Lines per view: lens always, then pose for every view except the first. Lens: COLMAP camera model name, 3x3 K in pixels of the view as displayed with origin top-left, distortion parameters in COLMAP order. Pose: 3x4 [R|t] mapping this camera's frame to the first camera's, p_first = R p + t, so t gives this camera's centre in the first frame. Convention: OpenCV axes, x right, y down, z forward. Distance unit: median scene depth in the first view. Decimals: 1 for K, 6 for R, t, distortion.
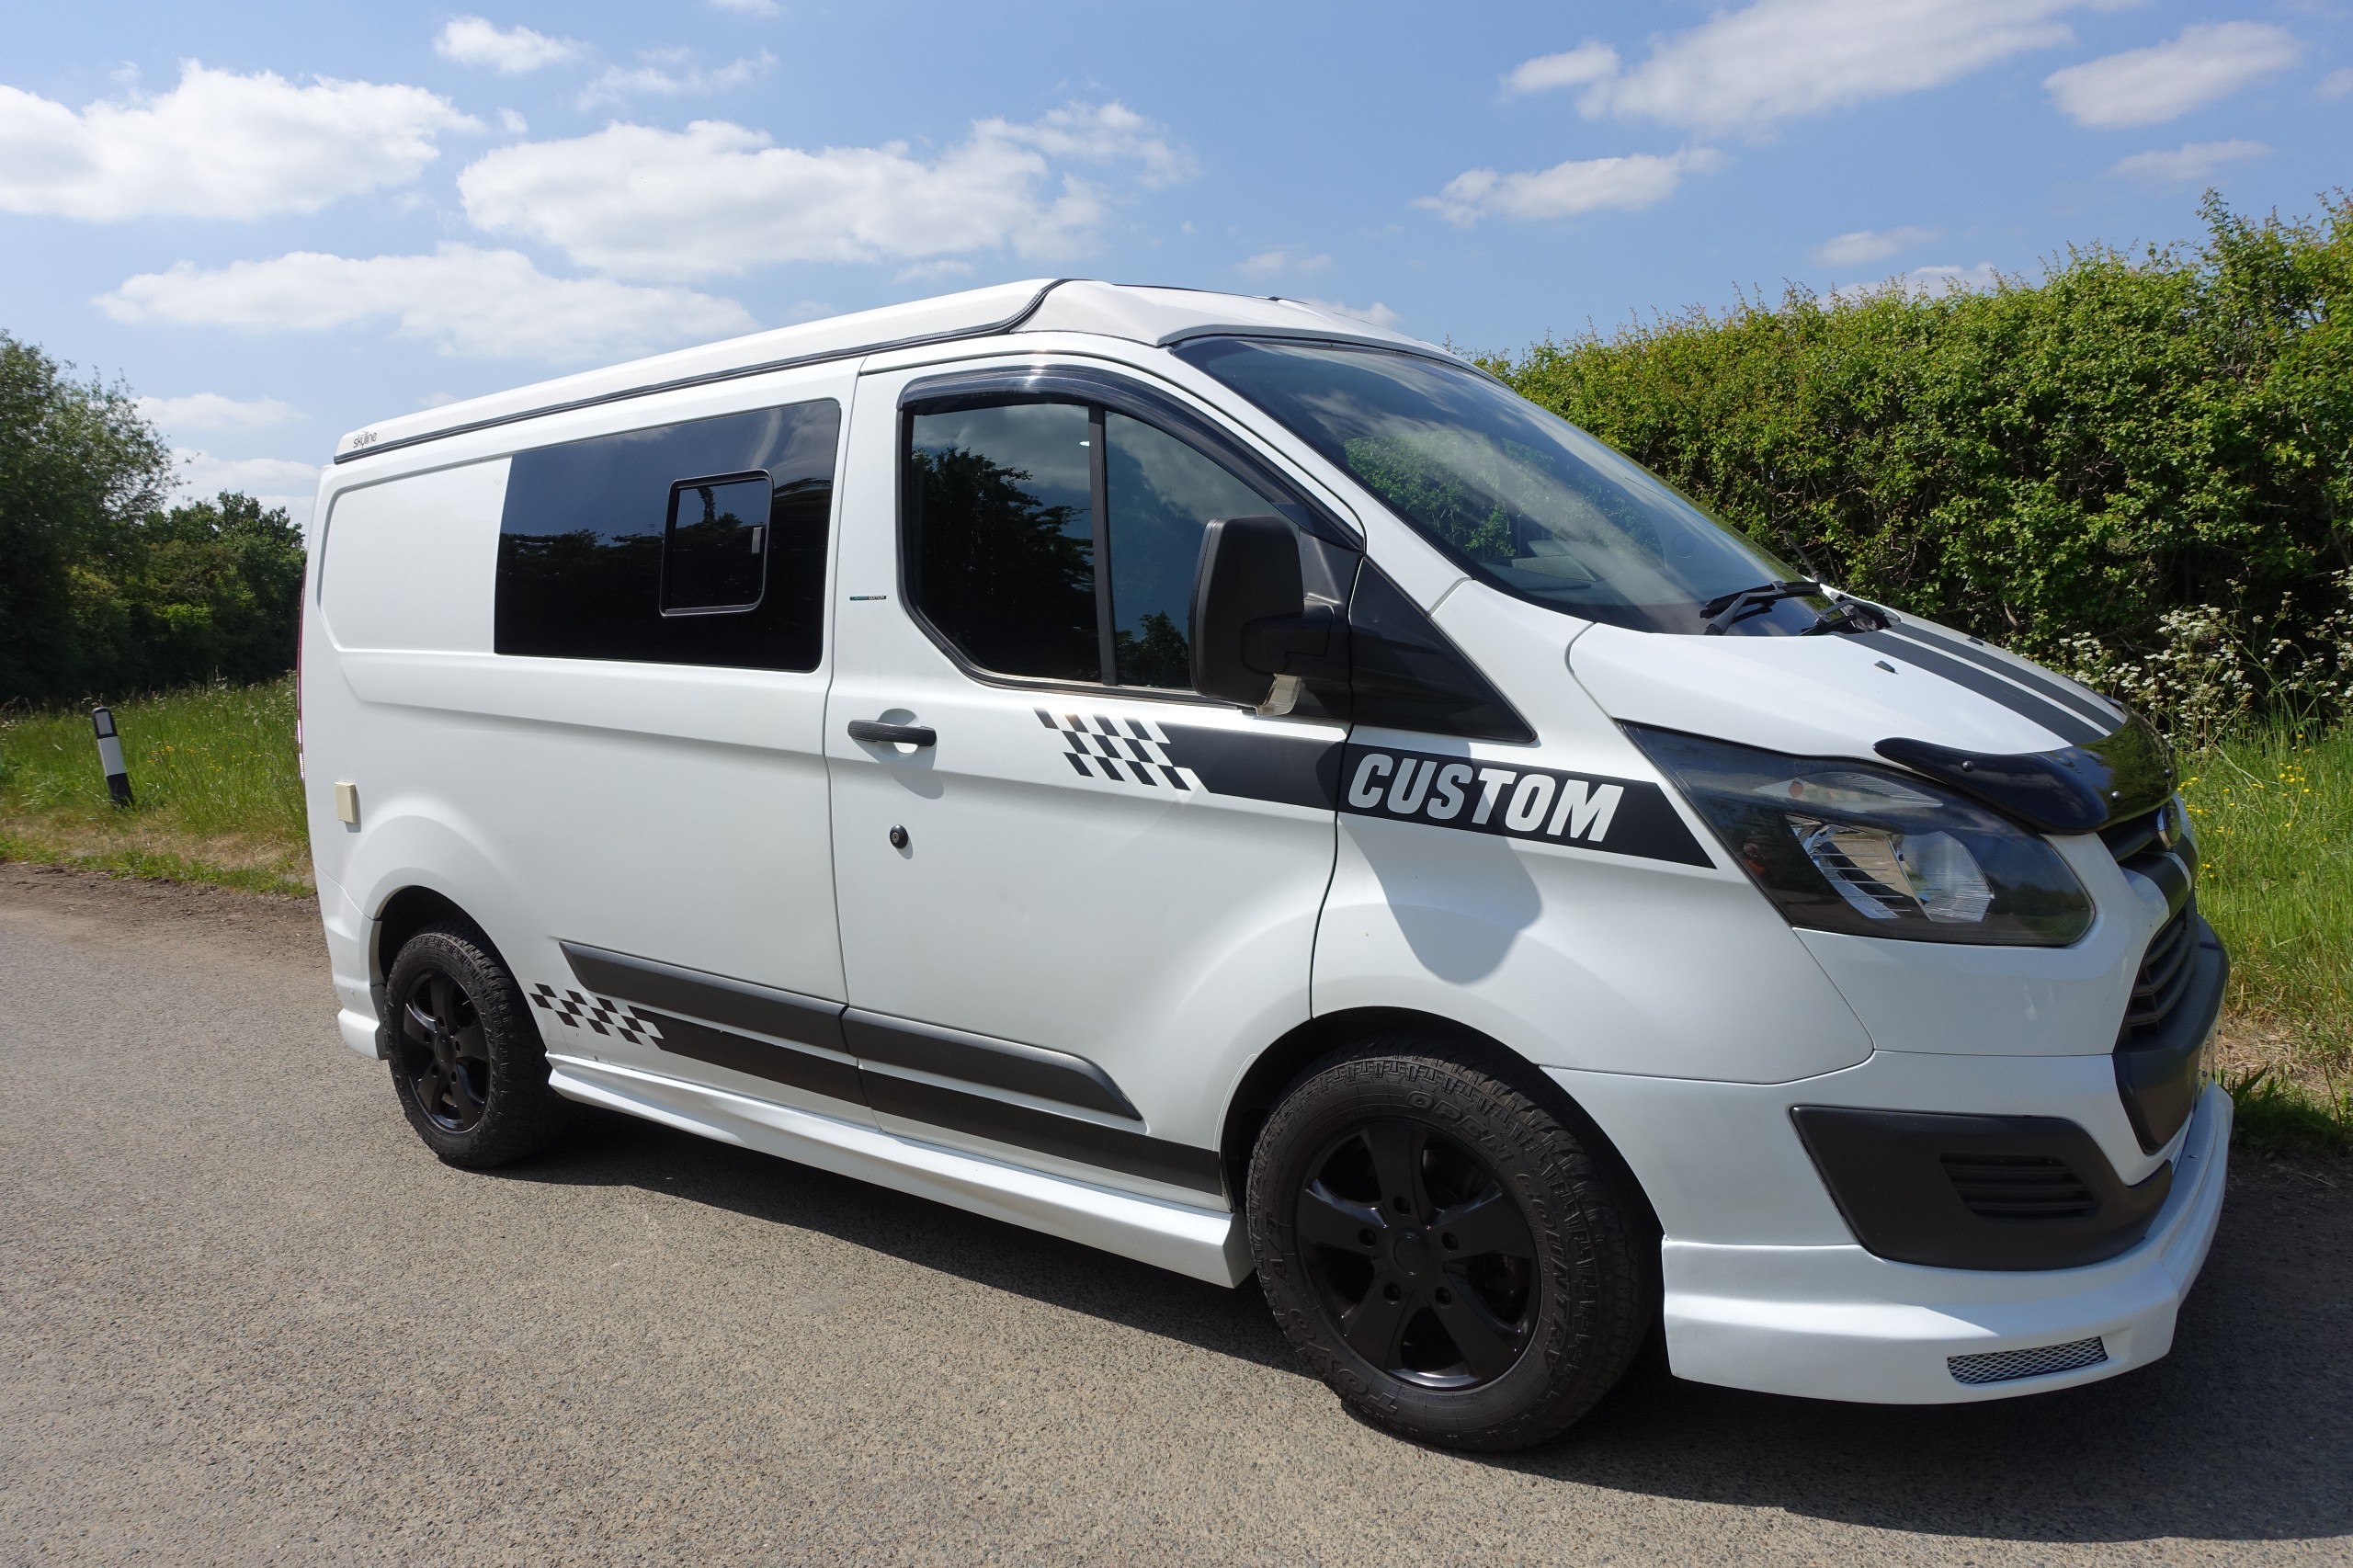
lens RADIAL K [[1620.8, 0, 1176.5], [0, 1620.8, 784.0], [0, 0, 1]] dist [-0.001195, -0.006945]
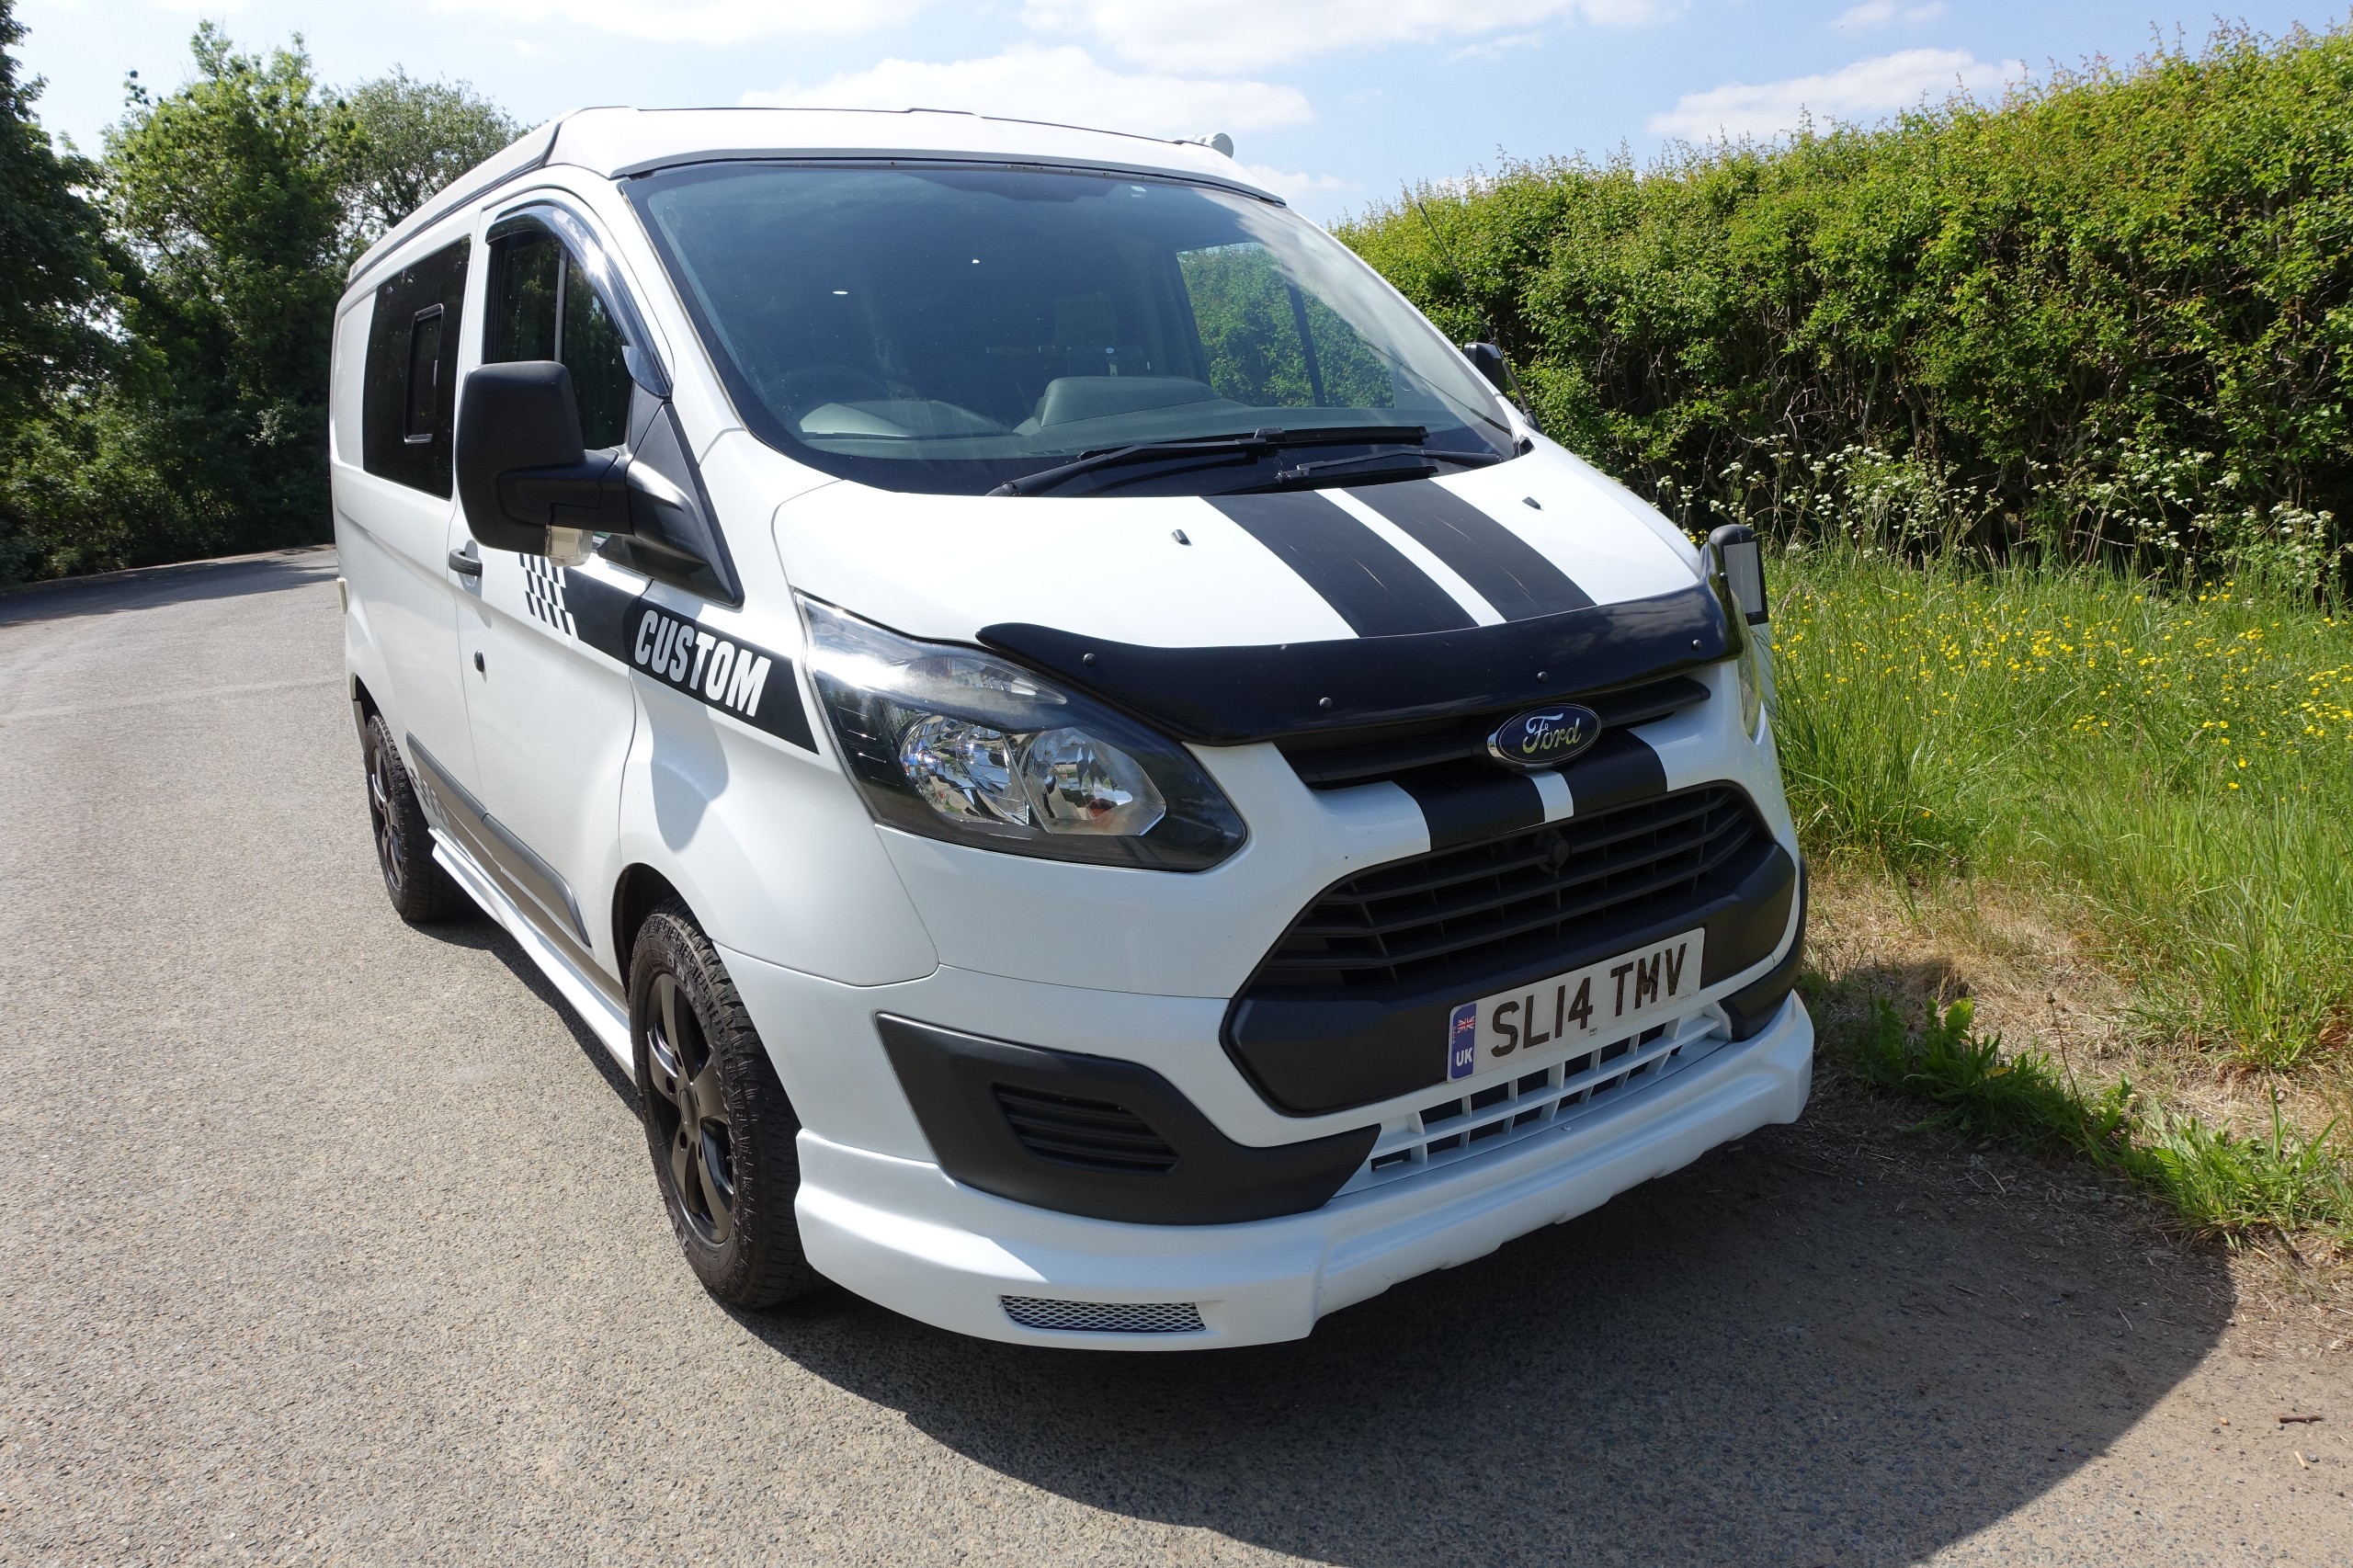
lens RADIAL K [[1620.8, 0, 1176.5], [0, 1620.8, 784.0], [0, 0, 1]] dist [-0.001195, -0.006945]
pose [[0.947022, 0.082987, -0.310261, 0.739257], [-0.044942, 0.990777, 0.127831, -0.054153], [0.318008, -0.107115, 0.942018, 0.162811]]
